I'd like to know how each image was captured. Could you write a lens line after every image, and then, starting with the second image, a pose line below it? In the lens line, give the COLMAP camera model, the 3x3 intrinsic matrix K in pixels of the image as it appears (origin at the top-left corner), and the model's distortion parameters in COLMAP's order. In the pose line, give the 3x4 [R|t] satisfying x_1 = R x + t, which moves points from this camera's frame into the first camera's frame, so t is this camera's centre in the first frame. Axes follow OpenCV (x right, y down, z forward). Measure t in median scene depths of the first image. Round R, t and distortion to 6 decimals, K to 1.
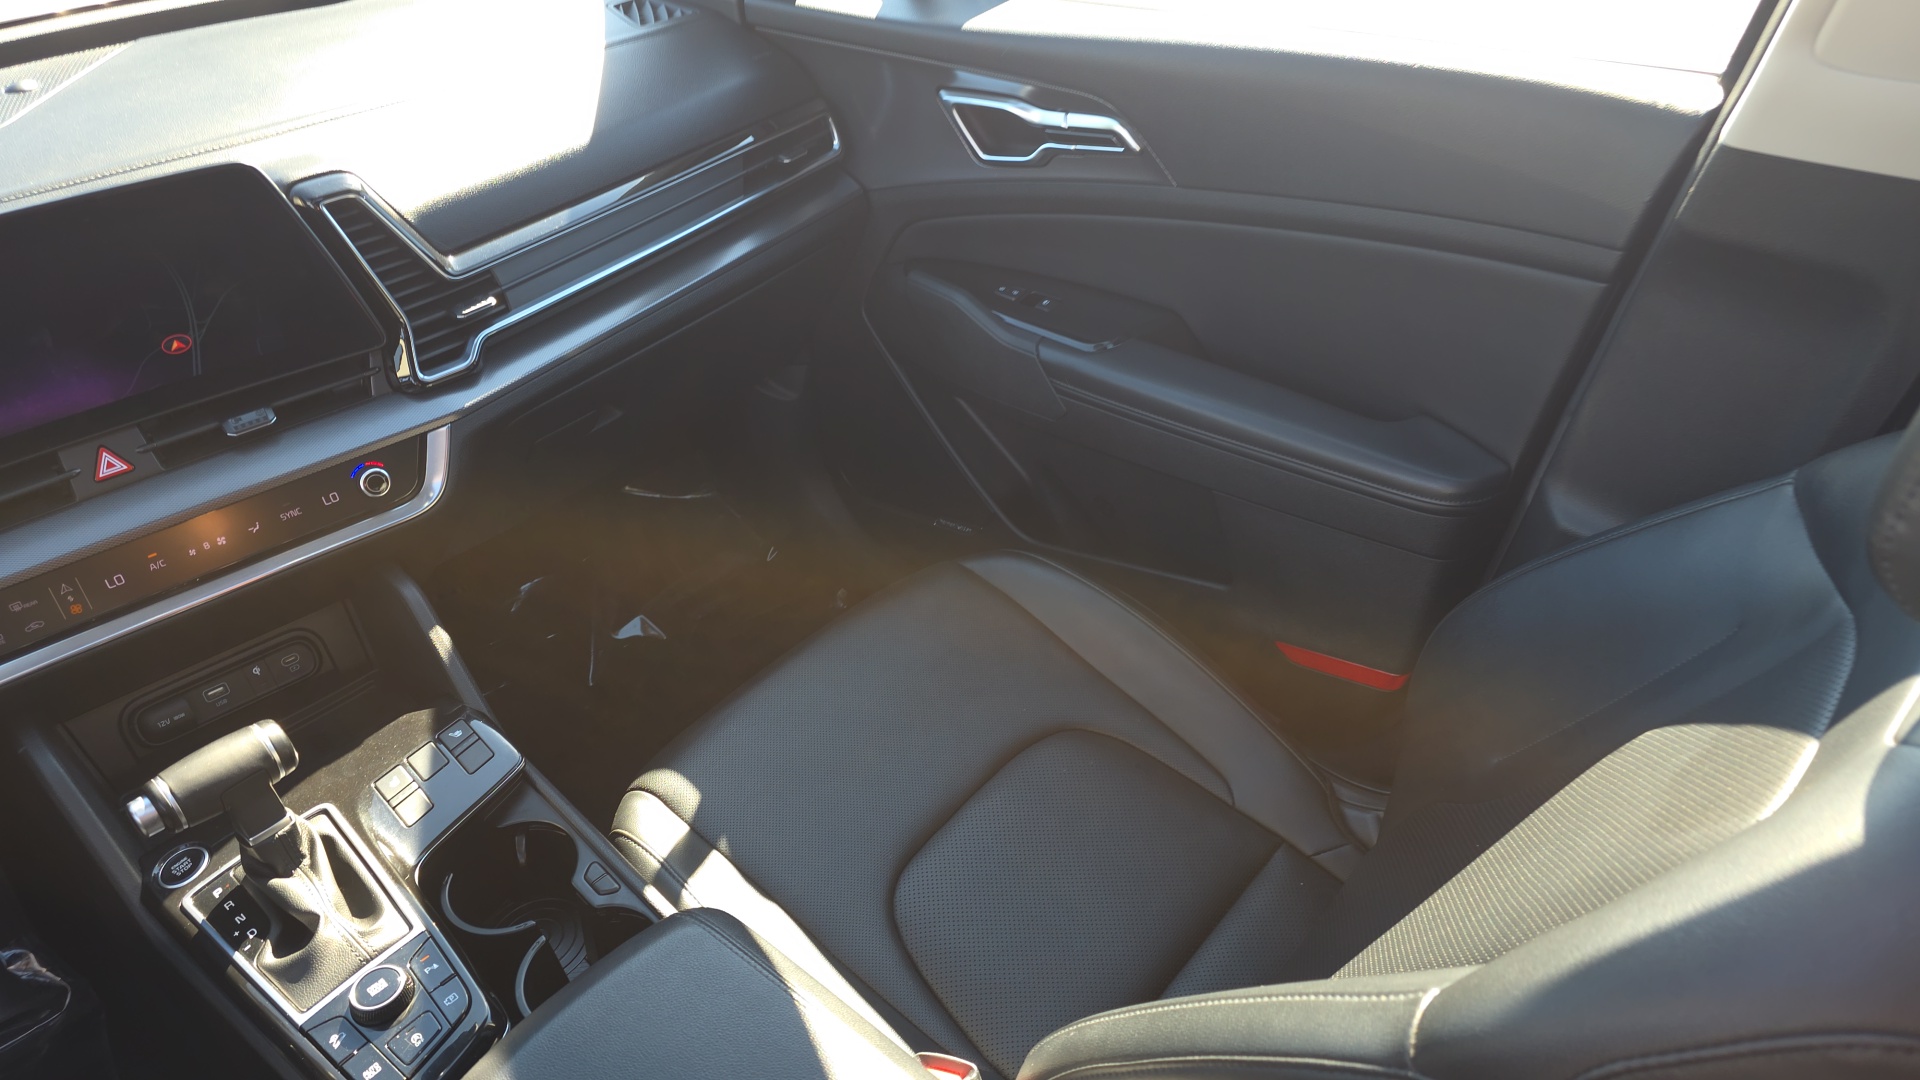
lens RADIAL K [[1293.1, 0, 969.2], [0, 1293.1, 508.6], [0, 0, 1]] dist [0.057805, -0.057812]
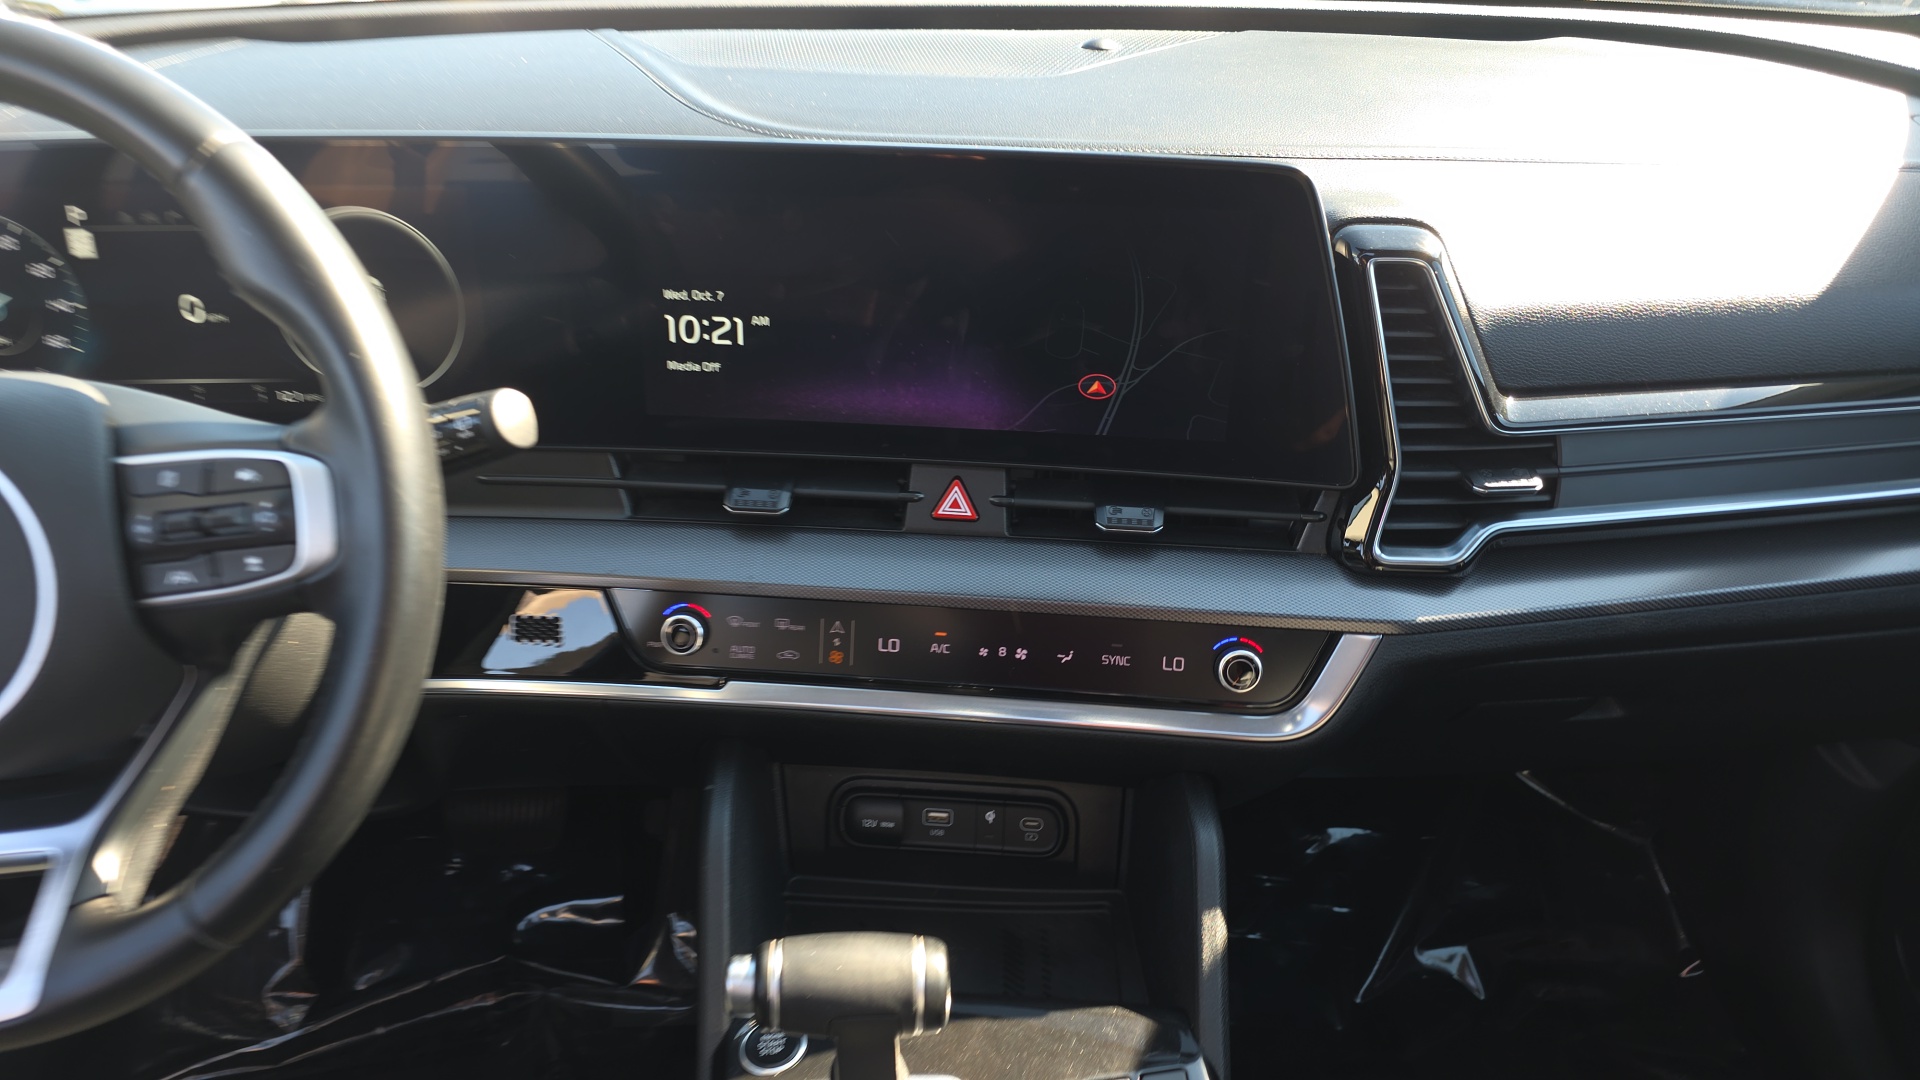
lens RADIAL K [[1293.1, 0, 919.6], [0, 1293.1, 567.4], [0, 0, 1]] dist [0.057805, -0.057812]
pose [[0.695754, 0.398273, -0.597750, -0.194793], [-0.442023, 0.893363, 0.080742, -0.047700], [0.566165, 0.208042, 0.797606, 0.372632]]
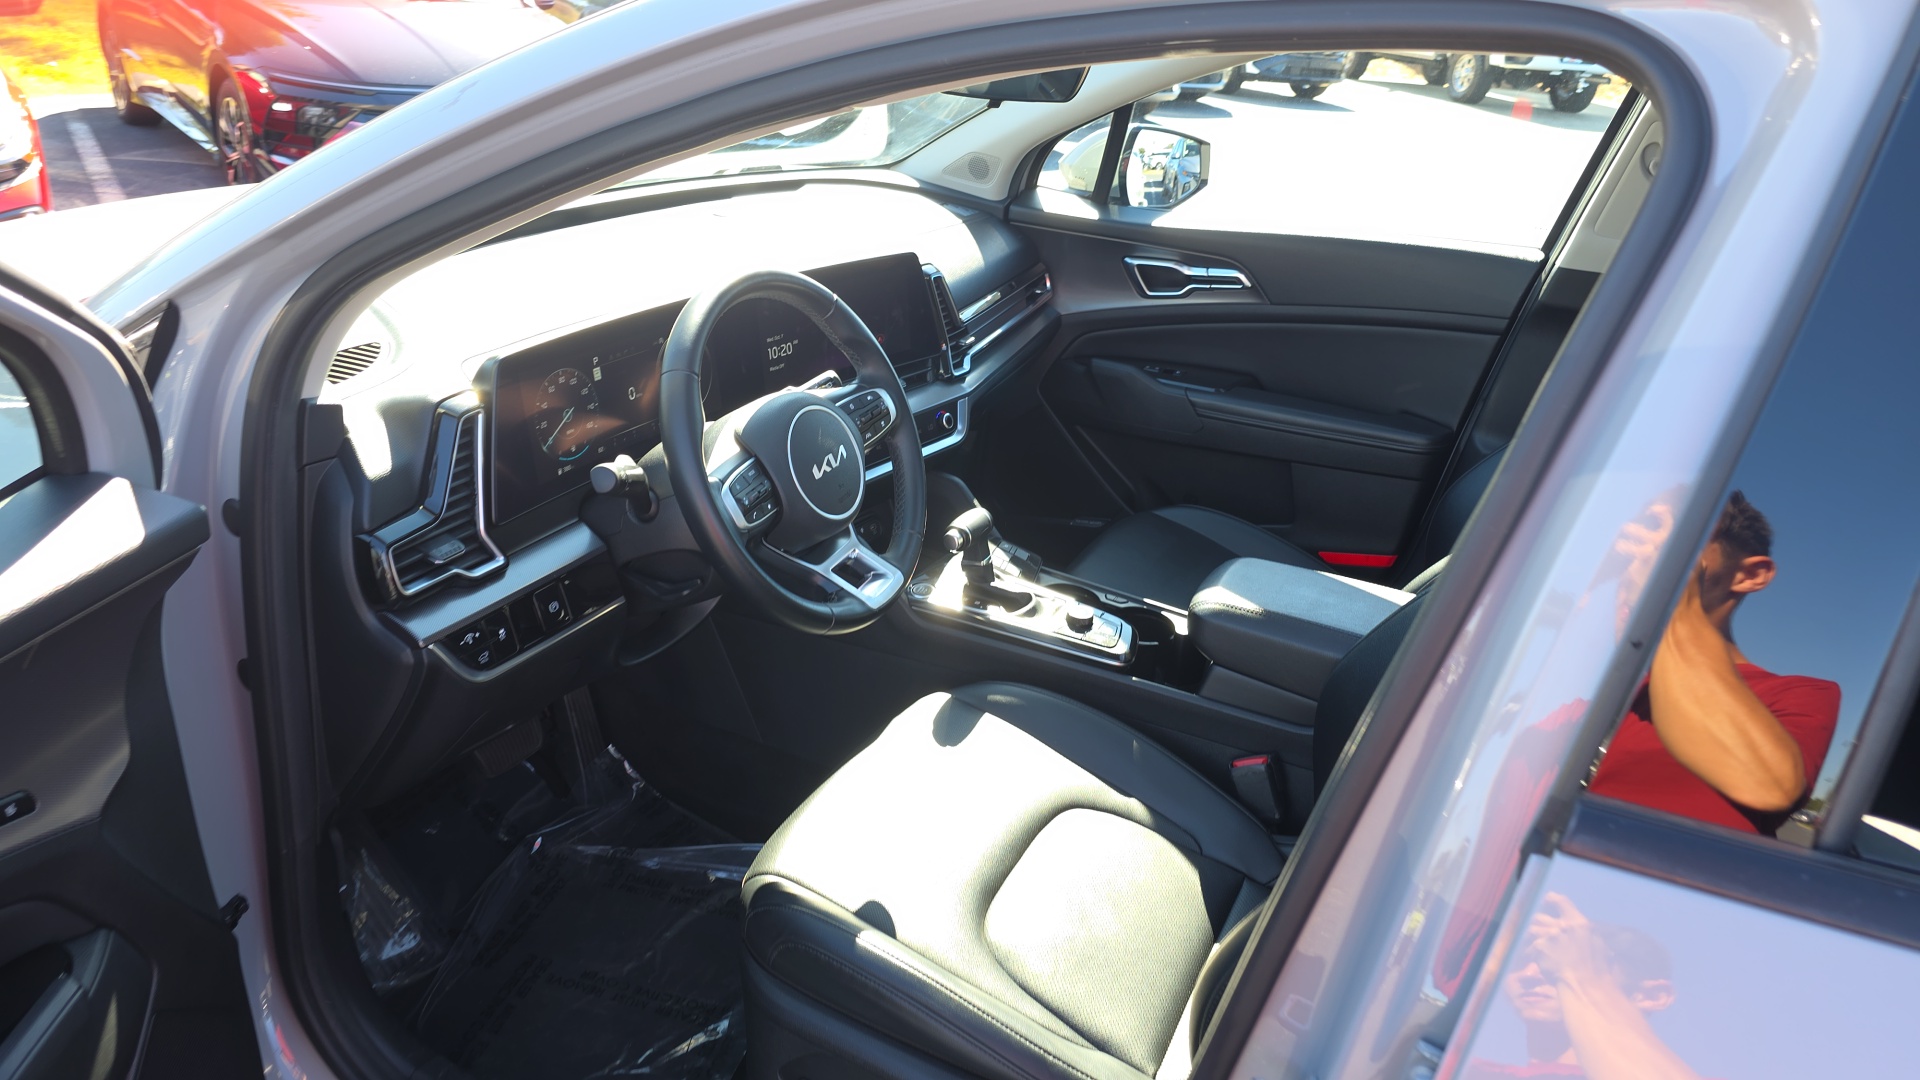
lens RADIAL K [[1293.1, 0, 958.8], [0, 1293.1, 512.2], [0, 0, 1]] dist [0.057805, -0.057812]
pose [[0.956407, 0.004813, 0.291999, -0.977436], [0.055208, 0.978855, -0.196964, 0.475344], [-0.286772, 0.204498, 0.935918, -0.724244]]
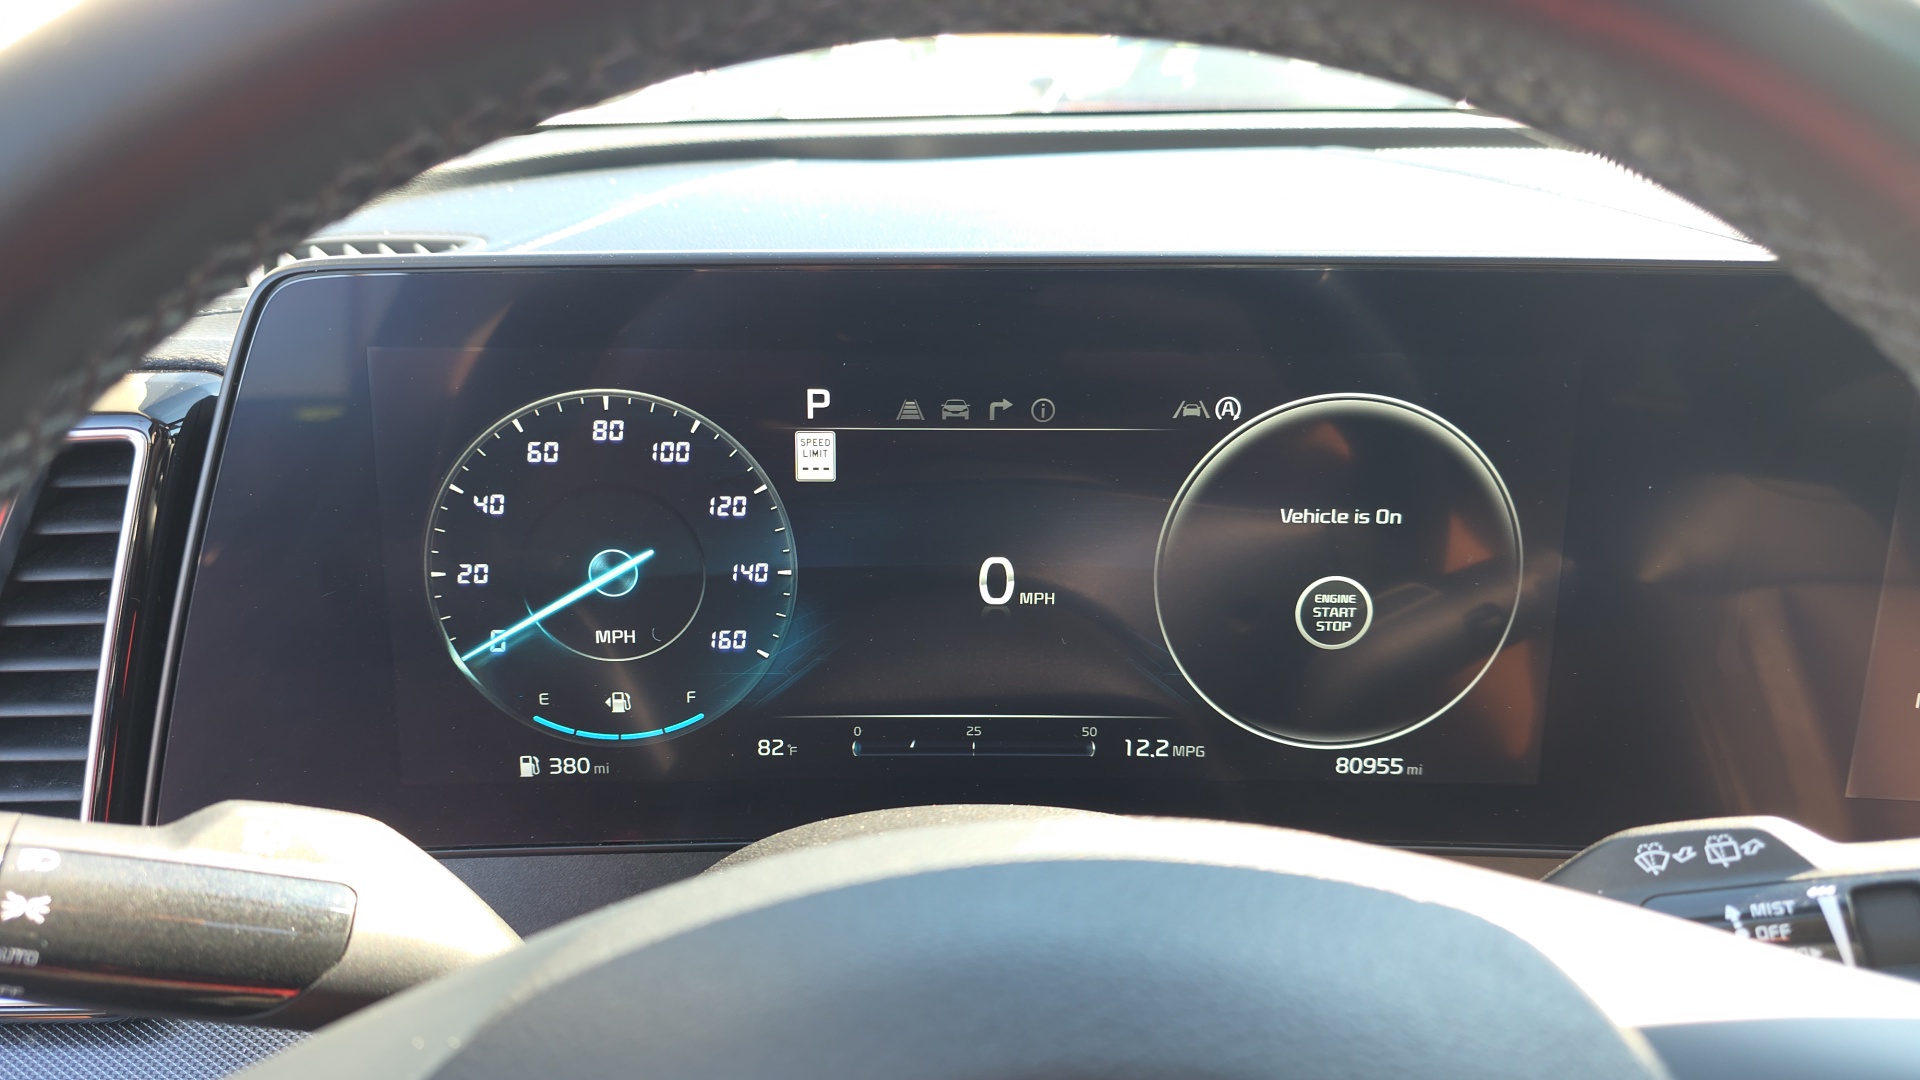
lens RADIAL K [[1293.1, 0, 952.3], [0, 1293.1, 546.5], [0, 0, 1]] dist [0.057805, -0.057812]
pose [[0.685883, 0.299563, -0.663194, -0.689548], [-0.456488, 0.886850, -0.071518, 0.074377], [0.566730, 0.351794, 0.745023, 0.403429]]
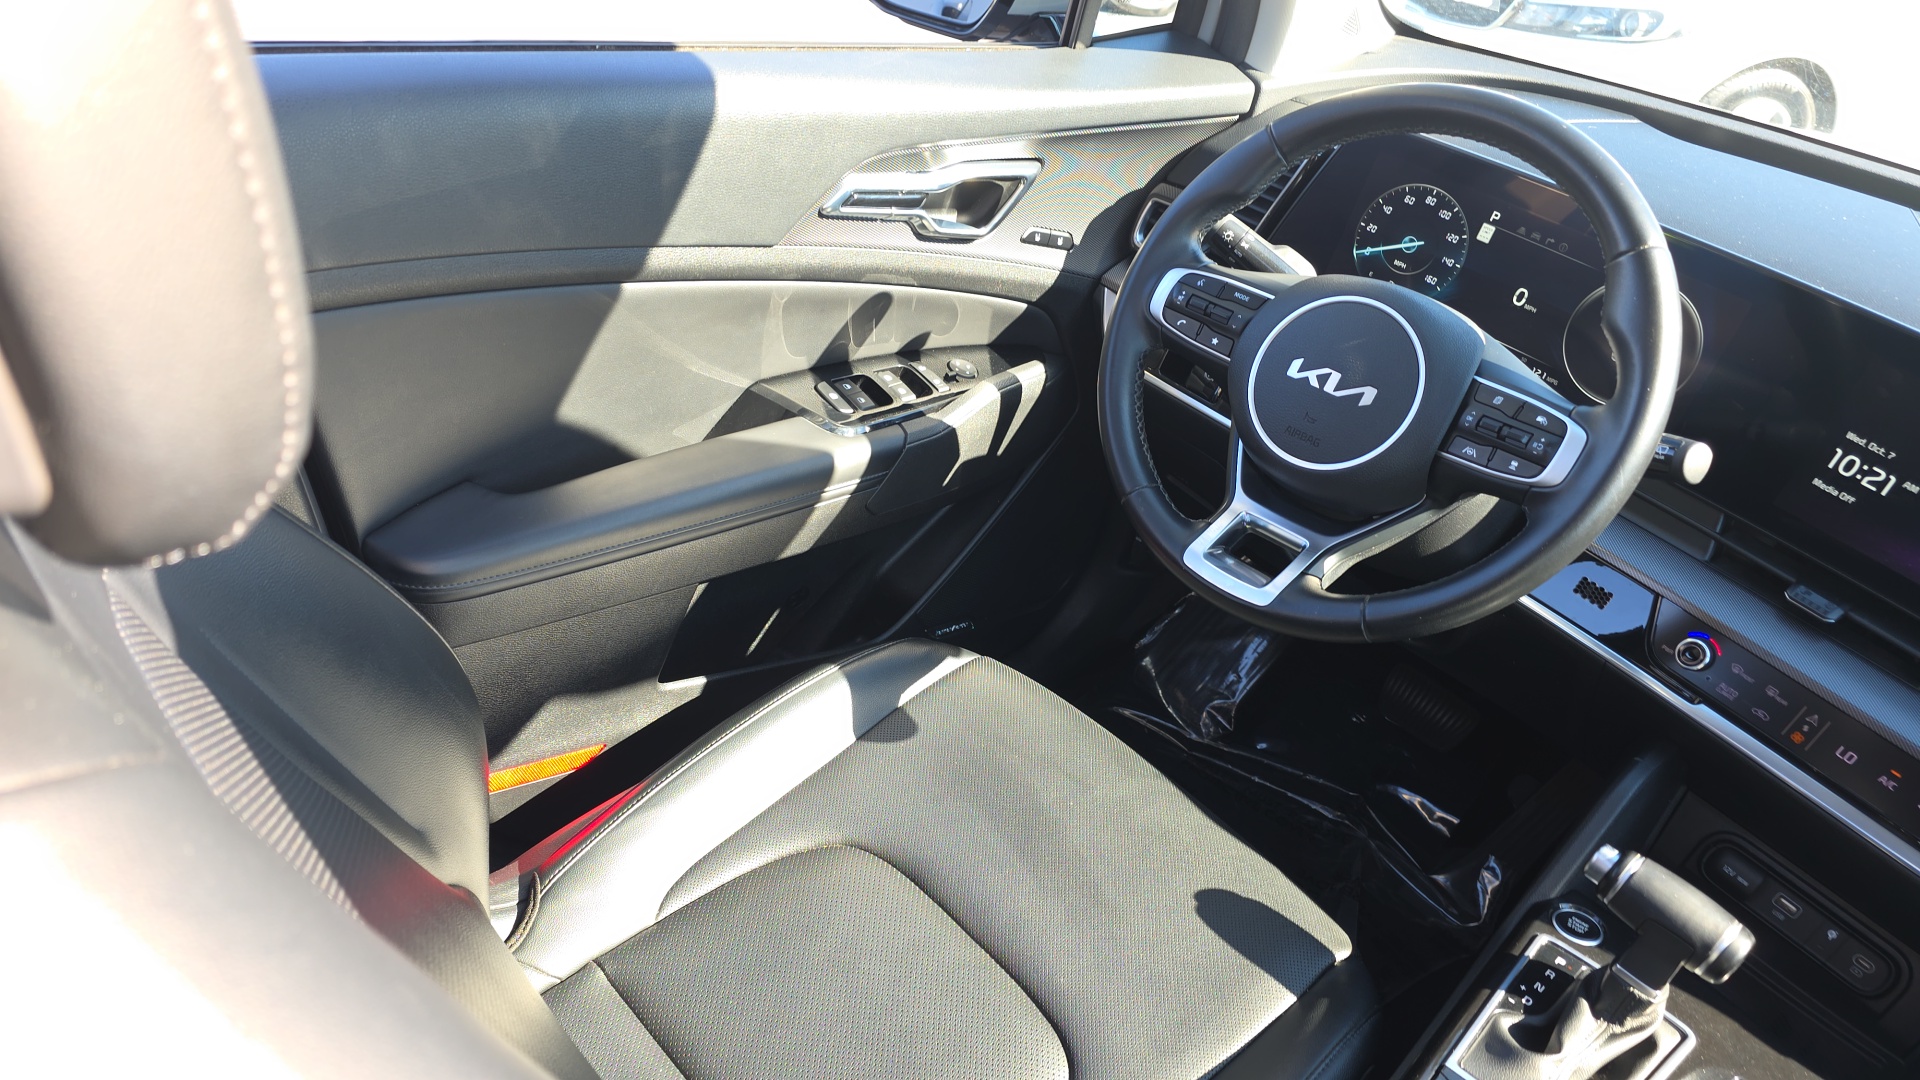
lens RADIAL K [[1293.1, 0, 933.5], [0, 1293.1, 557.7], [0, 0, 1]] dist [0.057805, -0.057812]
pose [[-0.104325, 0.601873, -0.791748, 0.071813], [-0.698132, 0.522669, 0.489314, -0.020353], [0.708327, 0.603793, 0.365660, 0.094233]]
